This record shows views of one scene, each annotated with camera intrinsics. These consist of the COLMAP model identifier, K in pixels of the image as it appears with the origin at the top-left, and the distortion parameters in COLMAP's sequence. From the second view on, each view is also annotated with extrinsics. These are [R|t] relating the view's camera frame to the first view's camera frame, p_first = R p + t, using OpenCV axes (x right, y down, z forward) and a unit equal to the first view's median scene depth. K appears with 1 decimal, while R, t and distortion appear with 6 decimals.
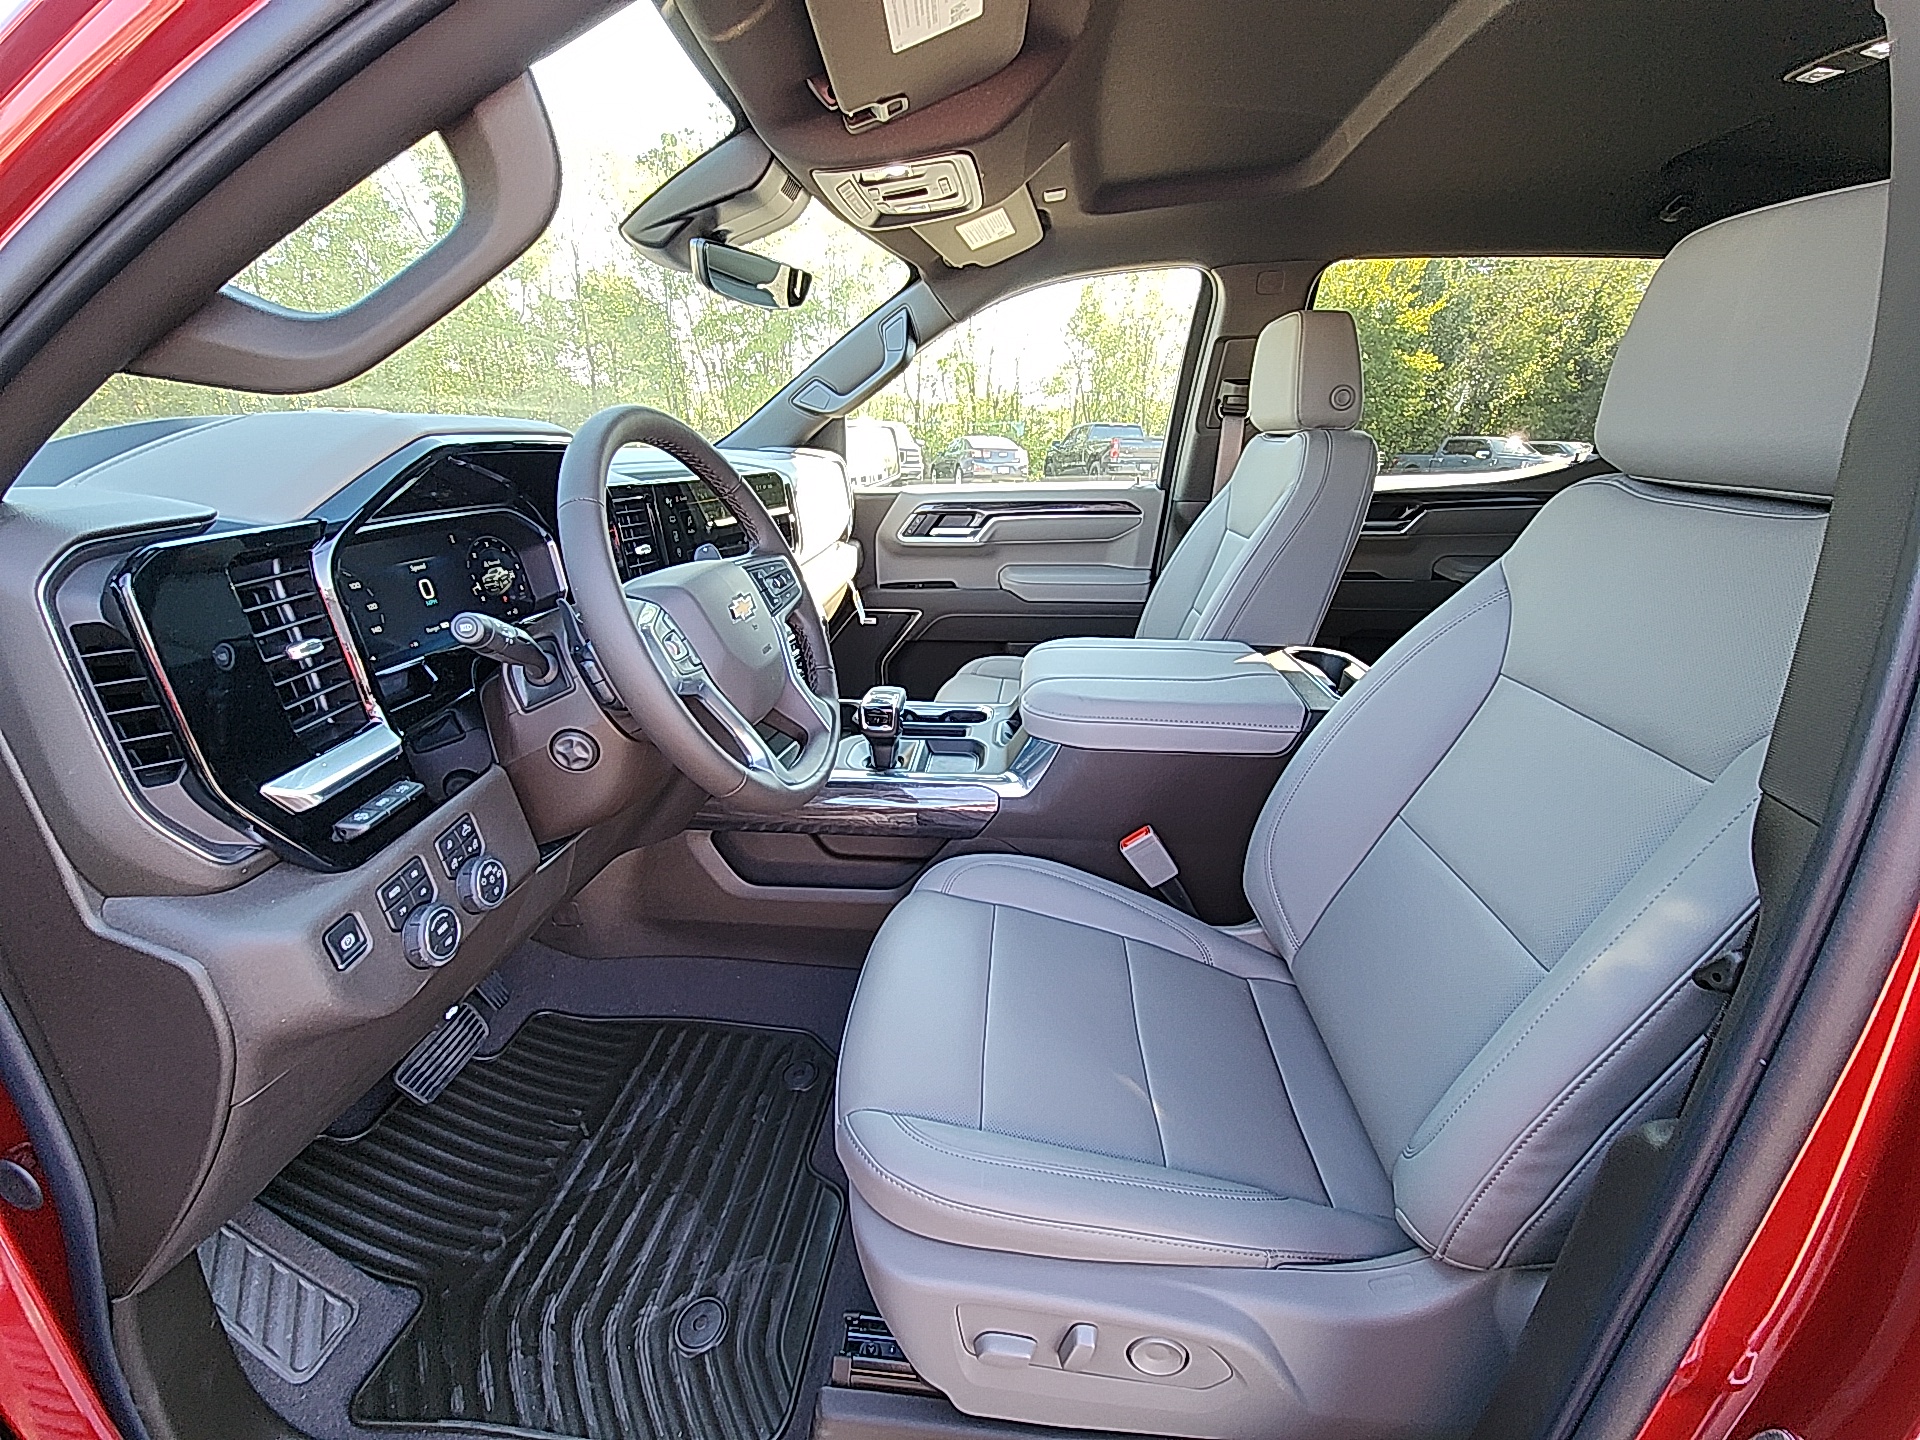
lens RADIAL K [[774.0, 0, 948.7], [0, 774.0, 703.1], [0, 0, 1]] dist [0.008931, -0.006372]
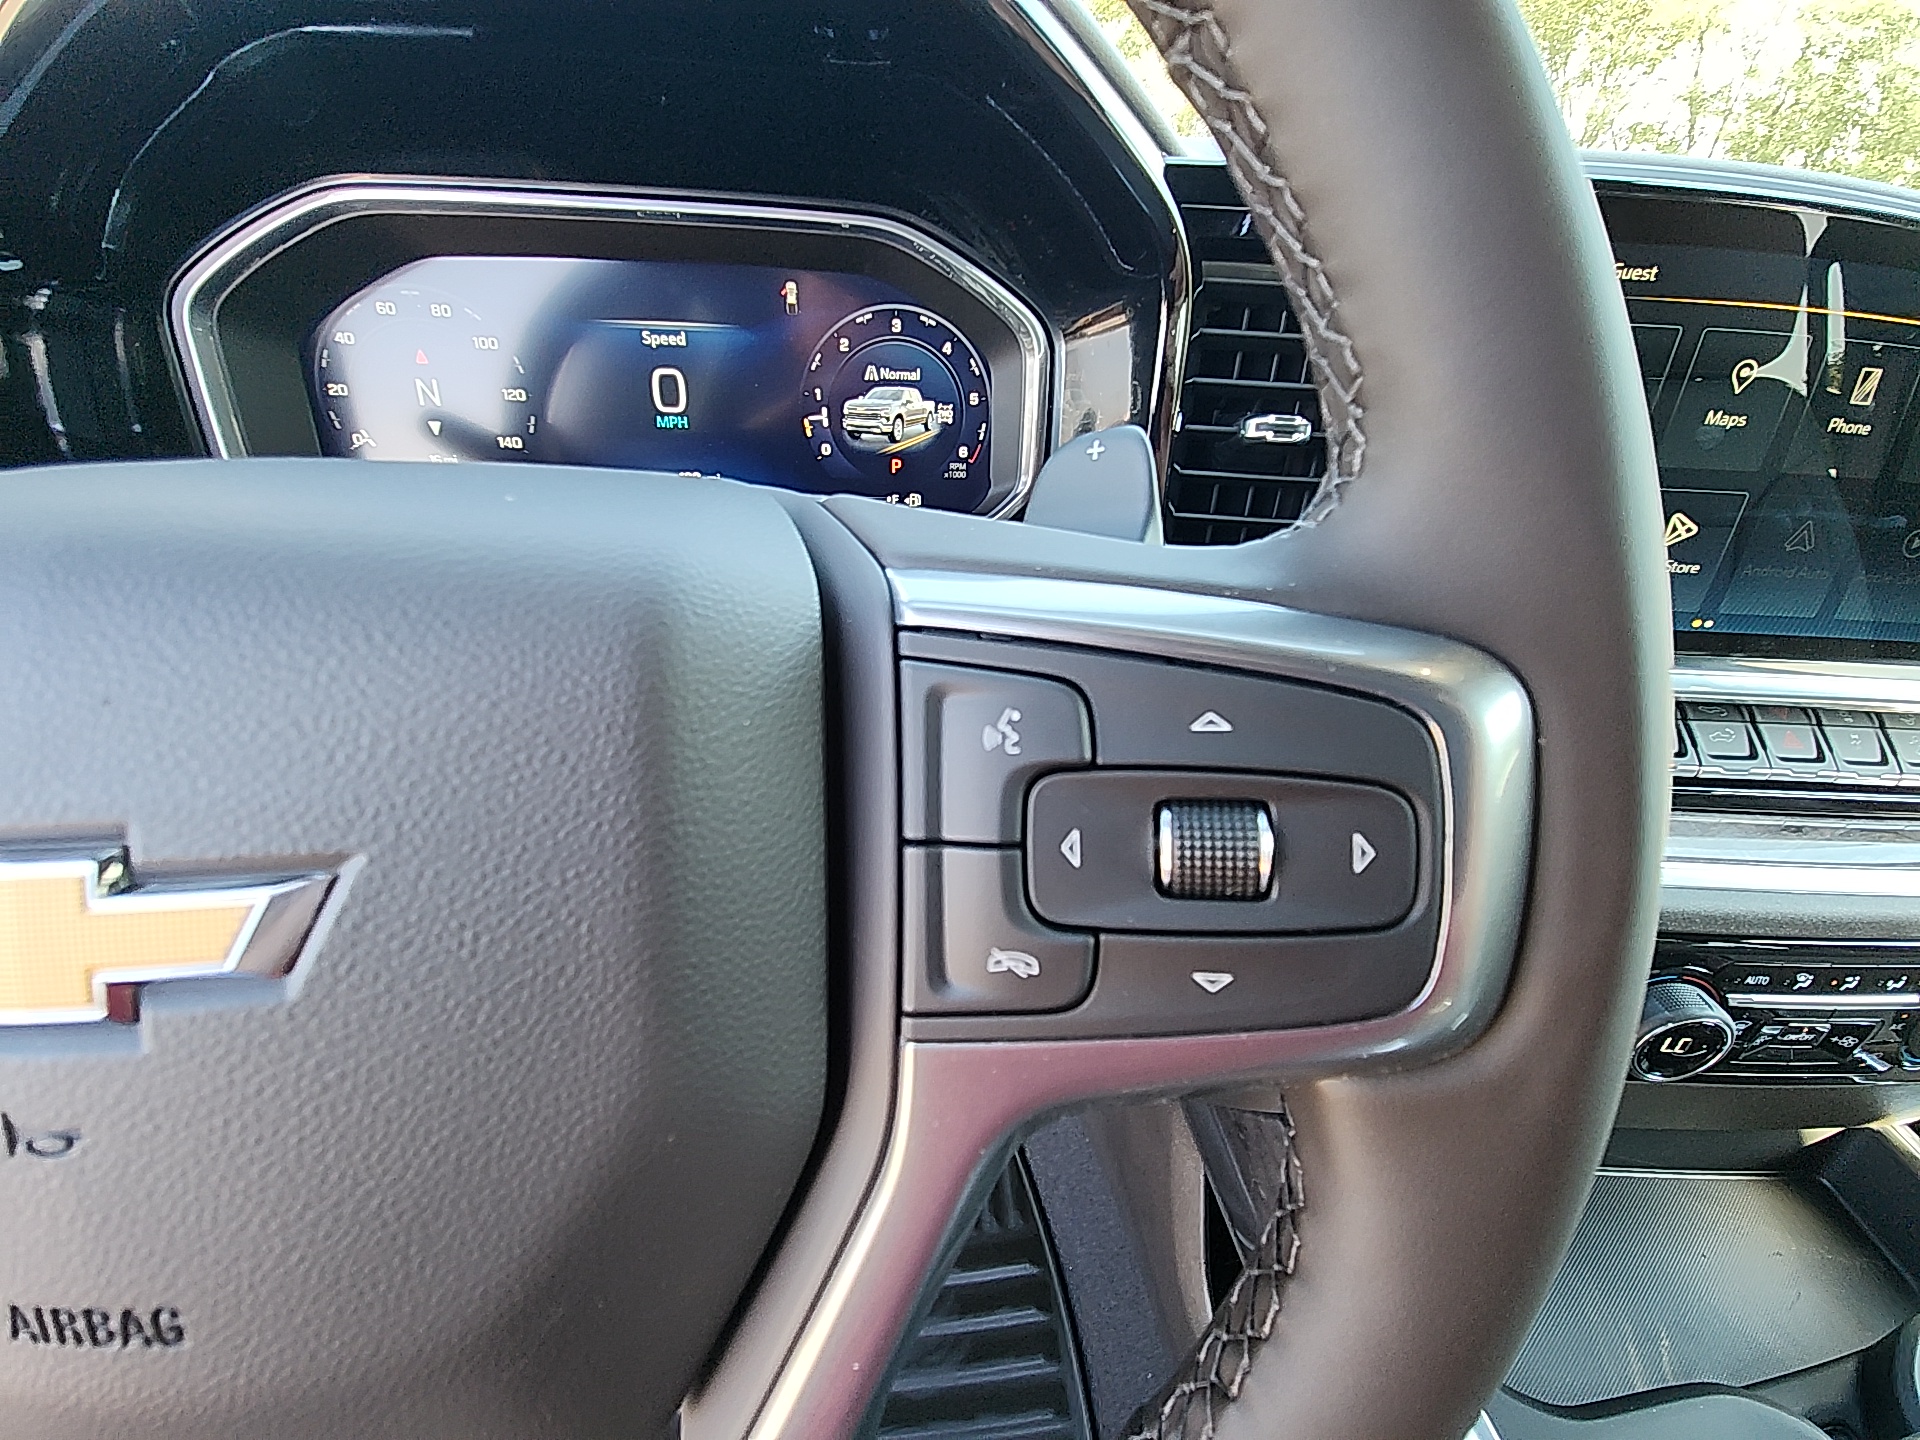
lens RADIAL K [[772.2, 0, 949.8], [0, 772.2, 698.4], [0, 0, 1]] dist [0.011926, -0.010226]
pose [[0.208309, 0.483967, -0.849932, -0.123173], [-0.357729, 0.846484, 0.394328, -0.184155], [0.910295, 0.221904, 0.349459, 0.812750]]
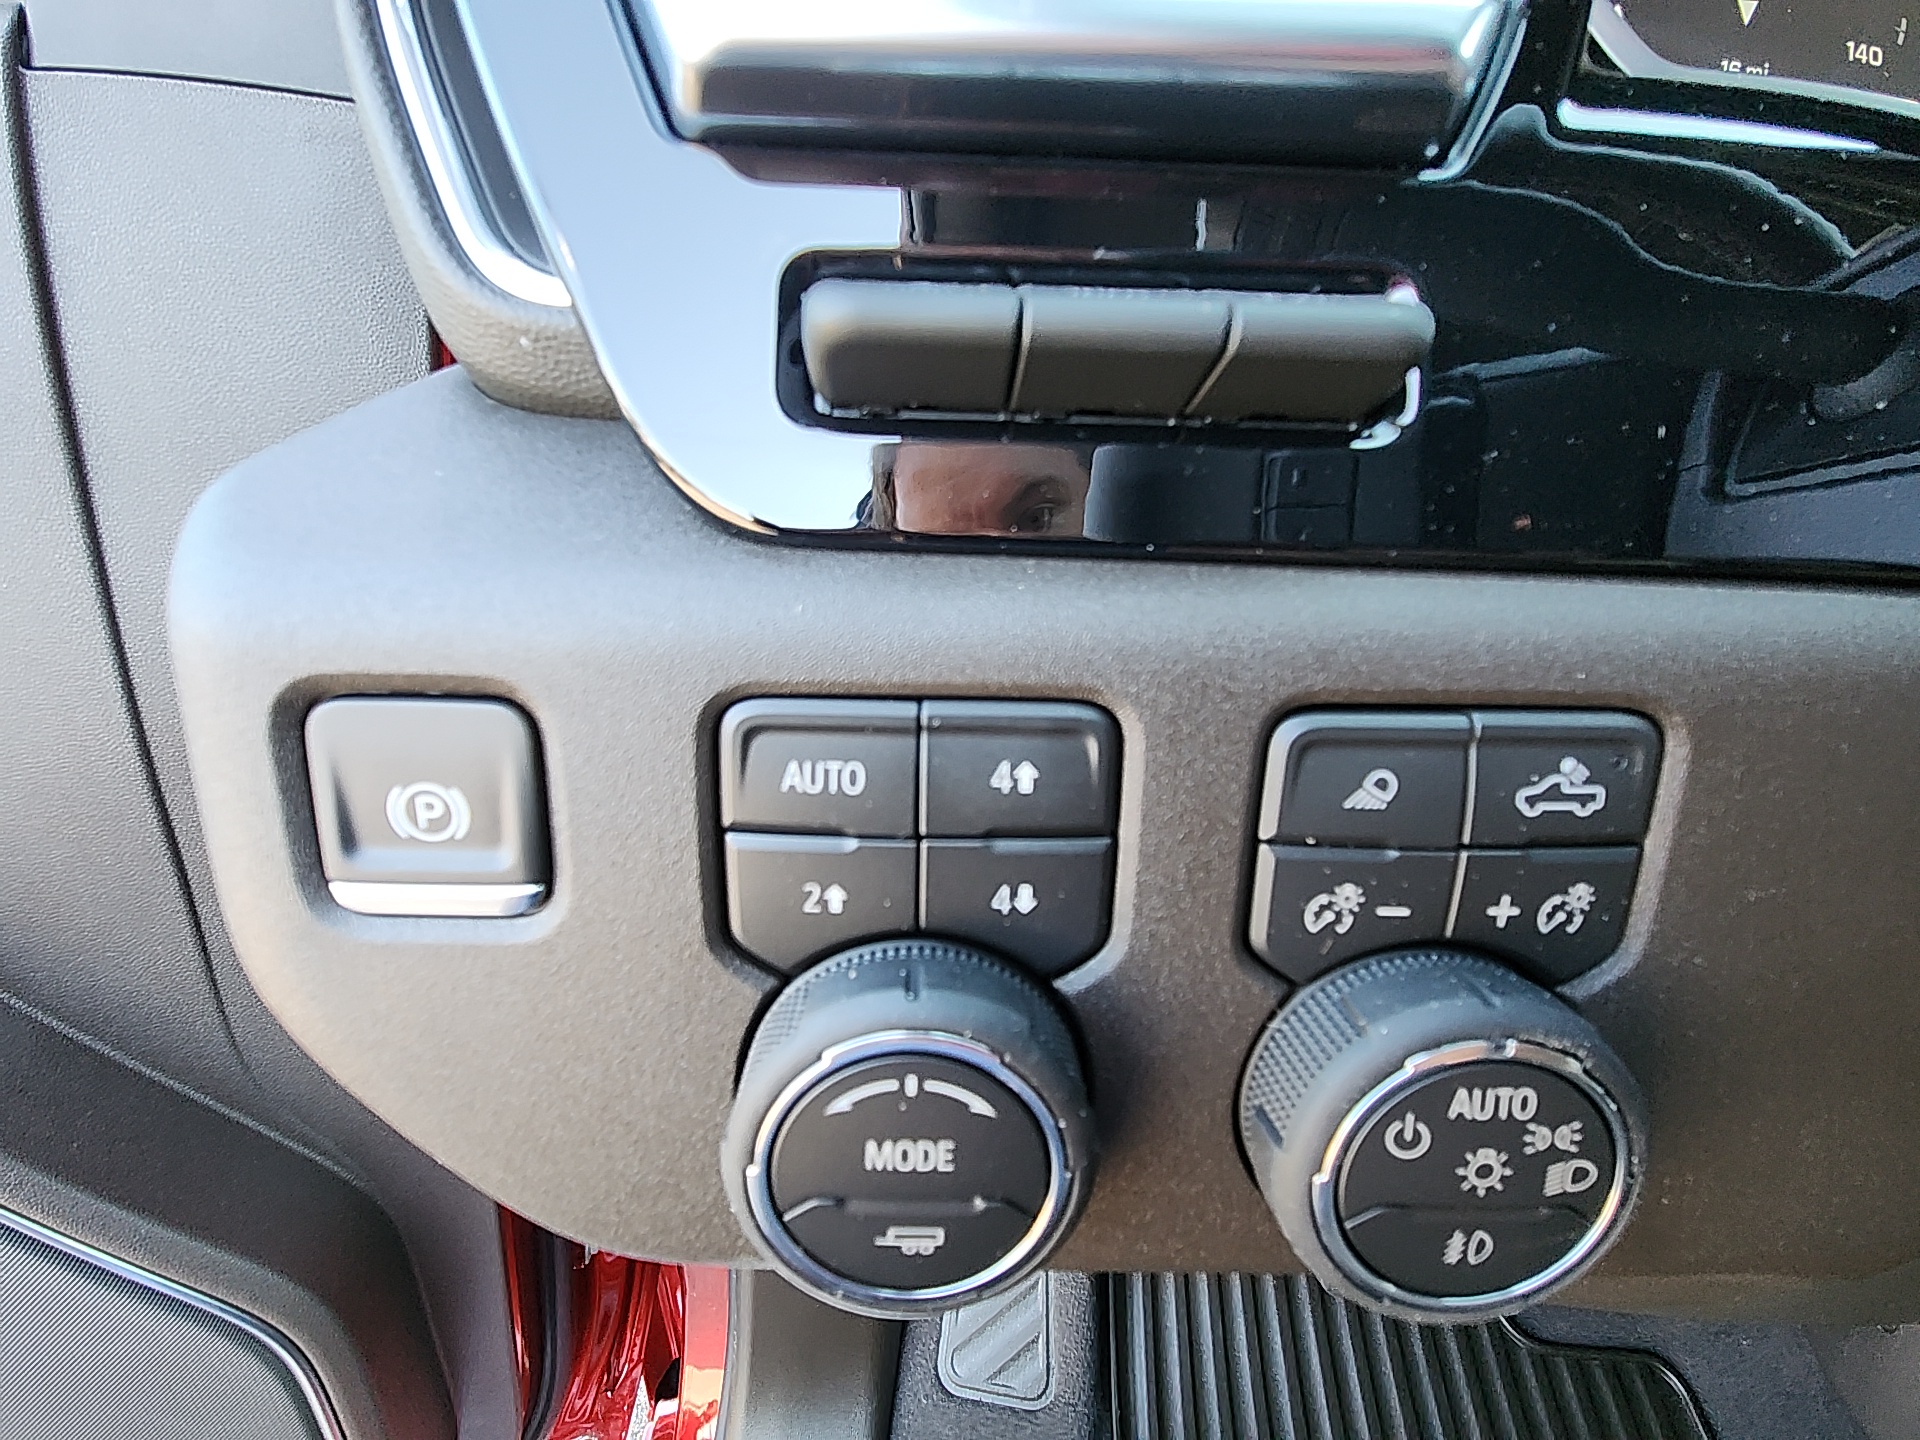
lens RADIAL K [[771.1, 0, 948.7], [0, 771.1, 702.1], [0, 0, 1]] dist [0.028435, -0.021532]
pose [[-0.012004, 0.350192, -0.936601, -0.309425], [-0.361091, 0.871945, 0.330645, 0.089900], [0.932453, 0.342167, 0.115984, 0.551673]]
